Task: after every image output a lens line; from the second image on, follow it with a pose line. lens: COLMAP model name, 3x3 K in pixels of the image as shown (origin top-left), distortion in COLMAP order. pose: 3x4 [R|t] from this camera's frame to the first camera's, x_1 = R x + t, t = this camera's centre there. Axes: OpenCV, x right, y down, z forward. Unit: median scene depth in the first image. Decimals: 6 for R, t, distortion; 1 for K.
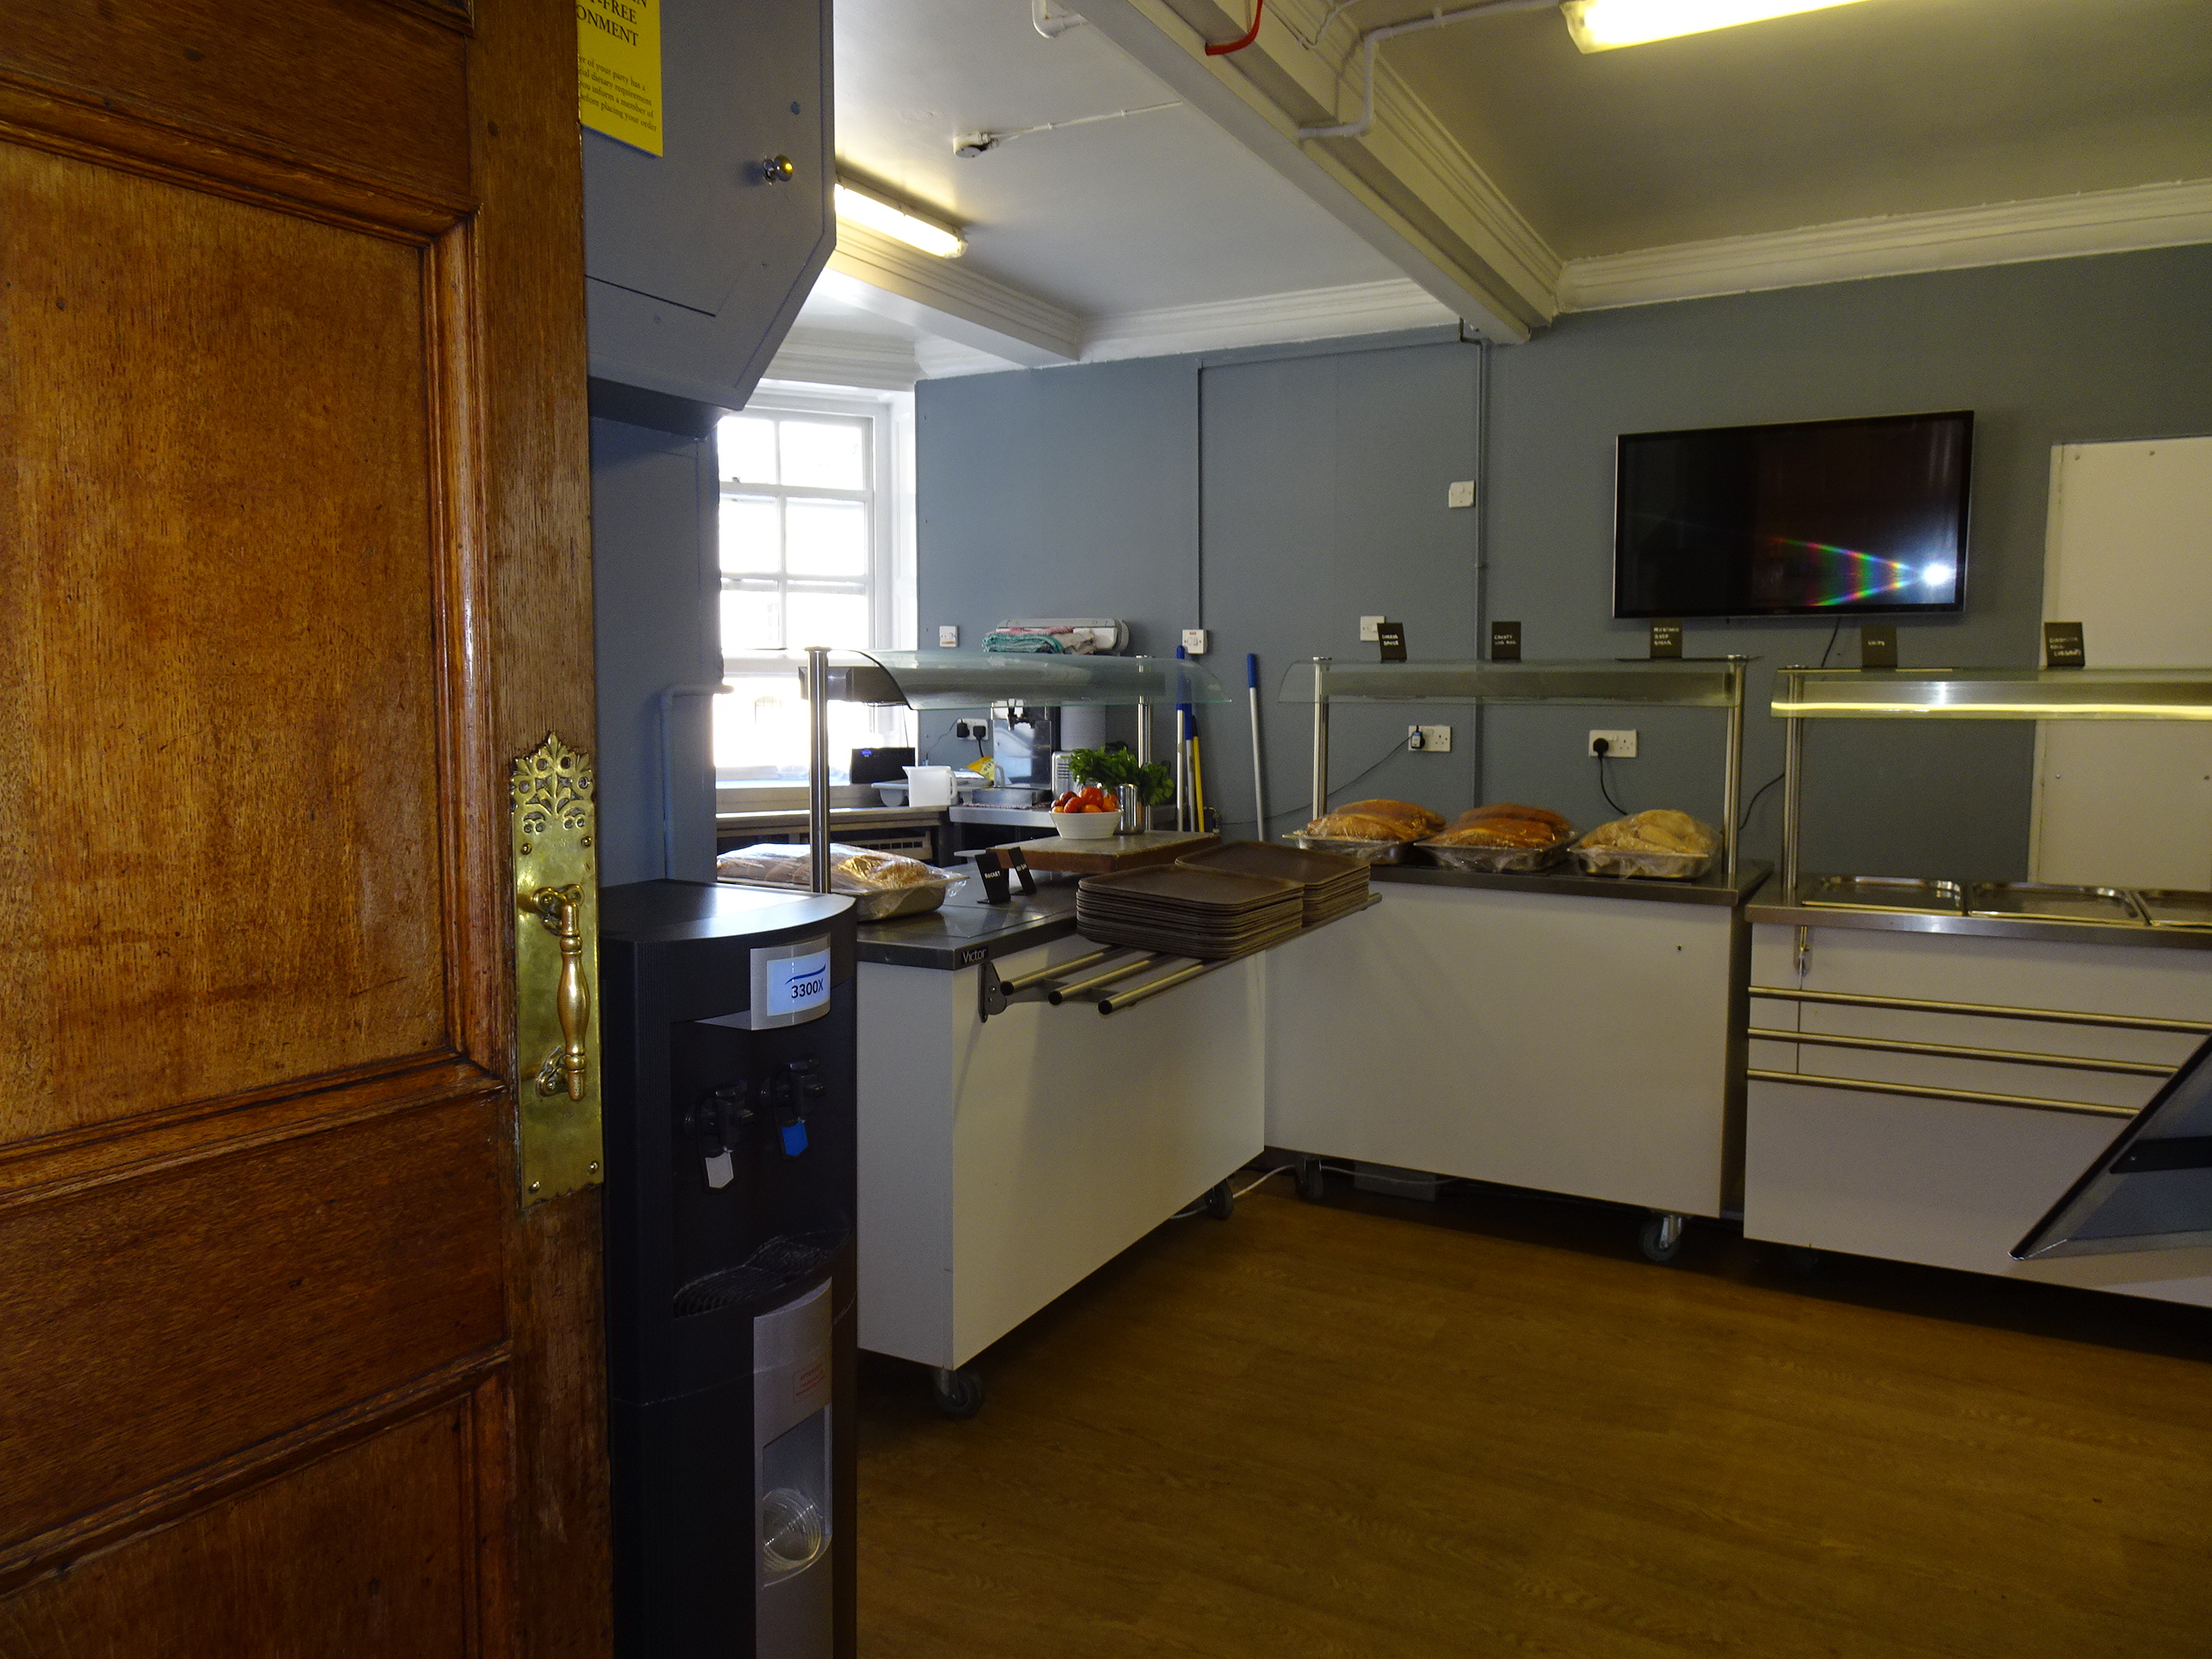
lens RADIAL K [[1568.6, 0, 1093.5], [0, 1568.6, 818.1], [0, 0, 1]] dist [0.009753, -0.006871]
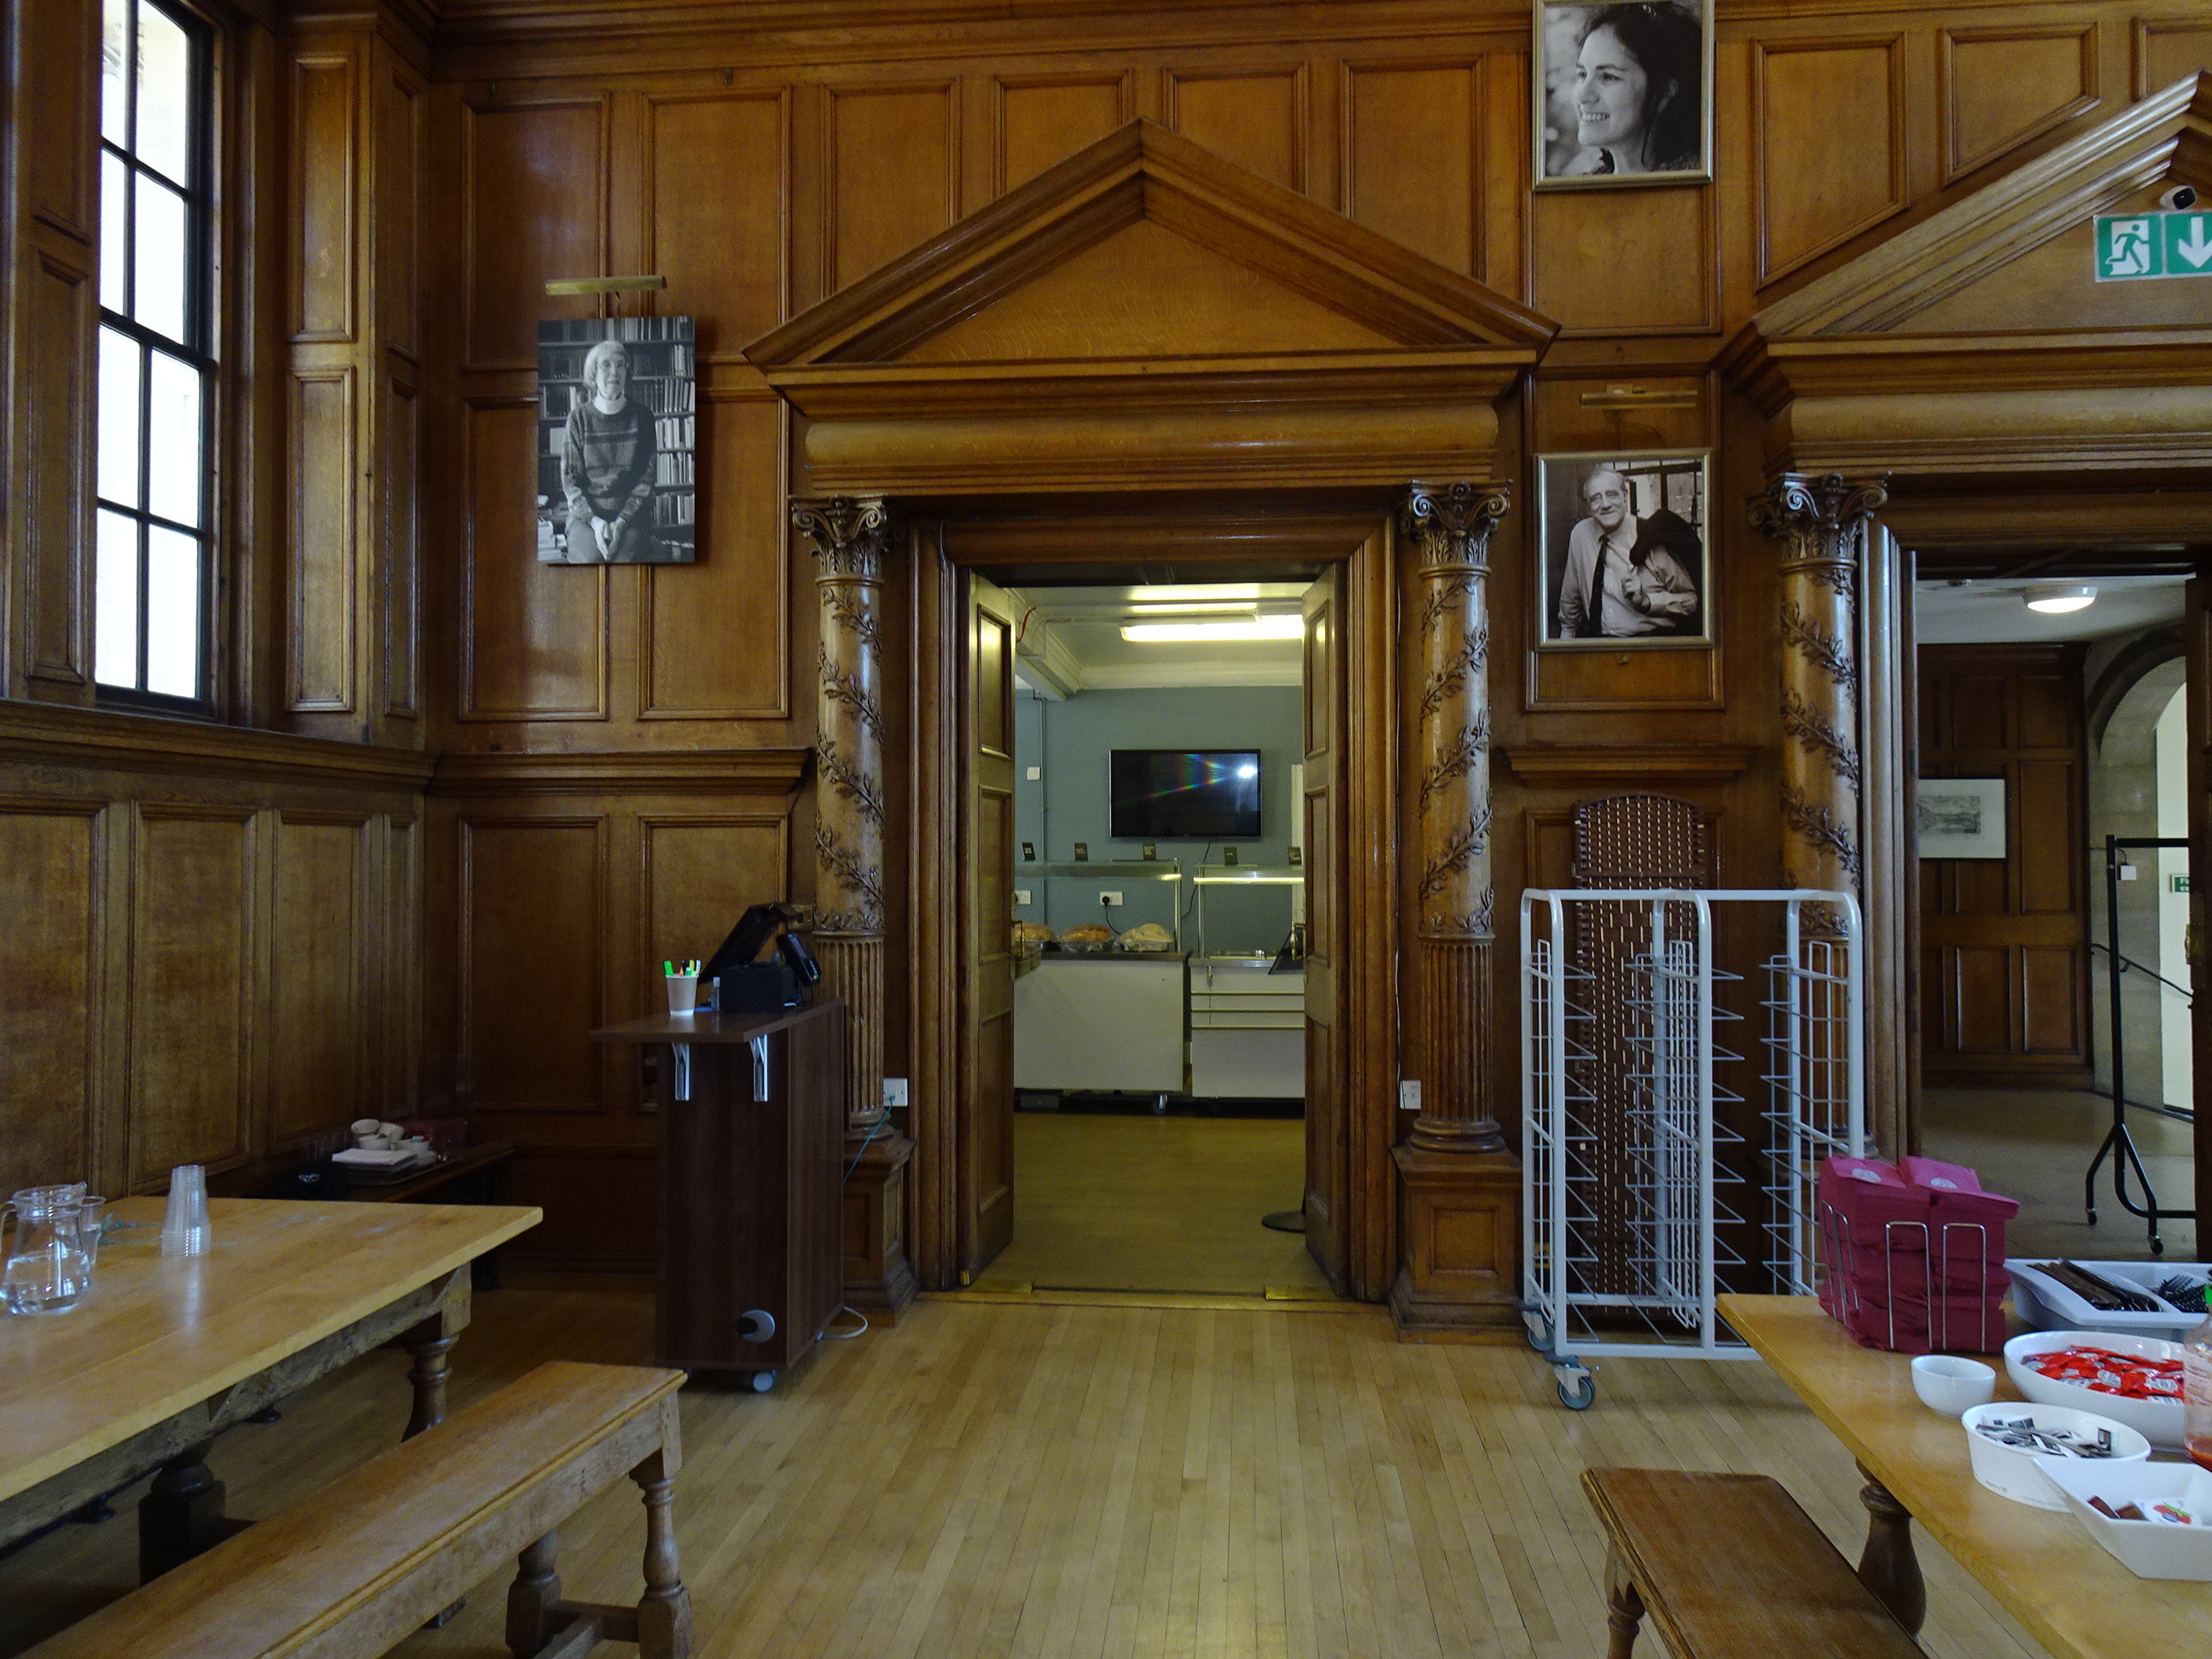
lens RADIAL K [[1568.6, 0, 1113.8], [0, 1568.6, 824.9], [0, 0, 1]] dist [0.009753, -0.006871]
pose [[0.918021, 0.005753, 0.396491, -0.627033], [0.036950, 0.994303, -0.099979, 0.081016], [-0.394807, 0.106433, 0.912578, -1.147883]]
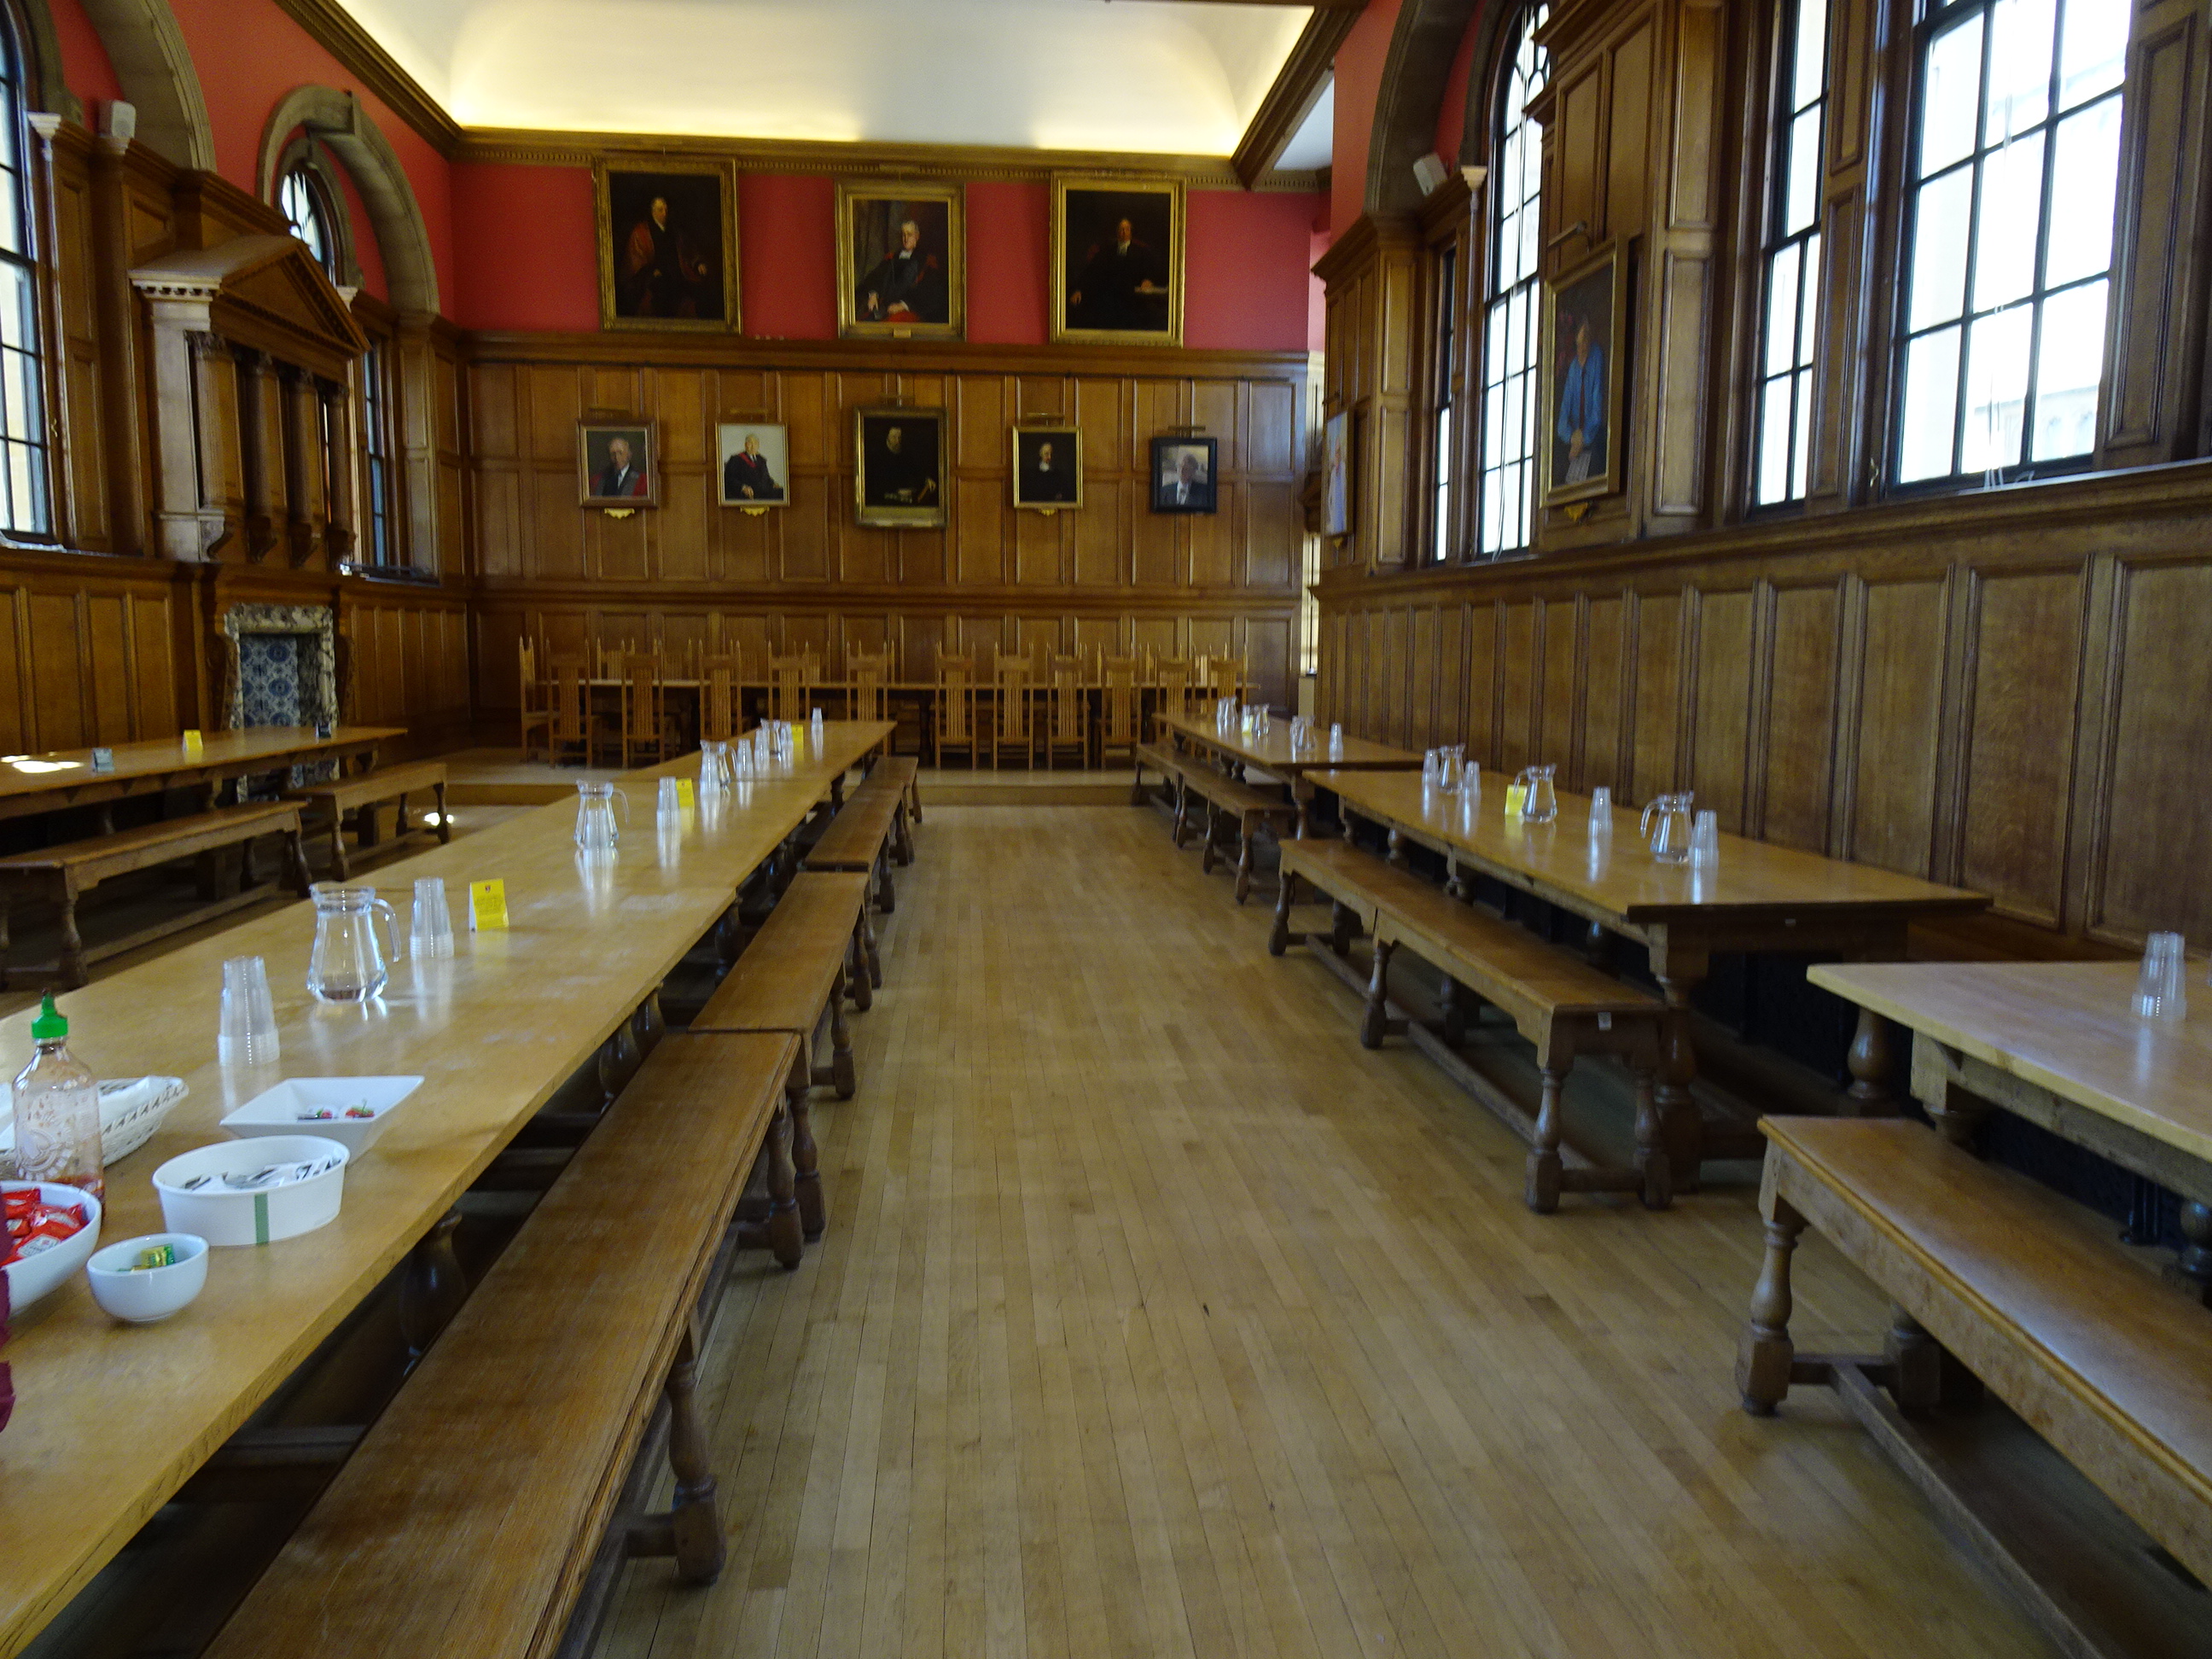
lens RADIAL K [[1568.6, 0, 1110.8], [0, 1568.6, 826.9], [0, 0, 1]] dist [0.009753, -0.006871]
pose [[-0.829134, 0.054961, -0.556341, 0.917562], [-0.056540, 0.981809, 0.181257, -0.113259], [0.556183, 0.181742, -0.810944, 1.602641]]
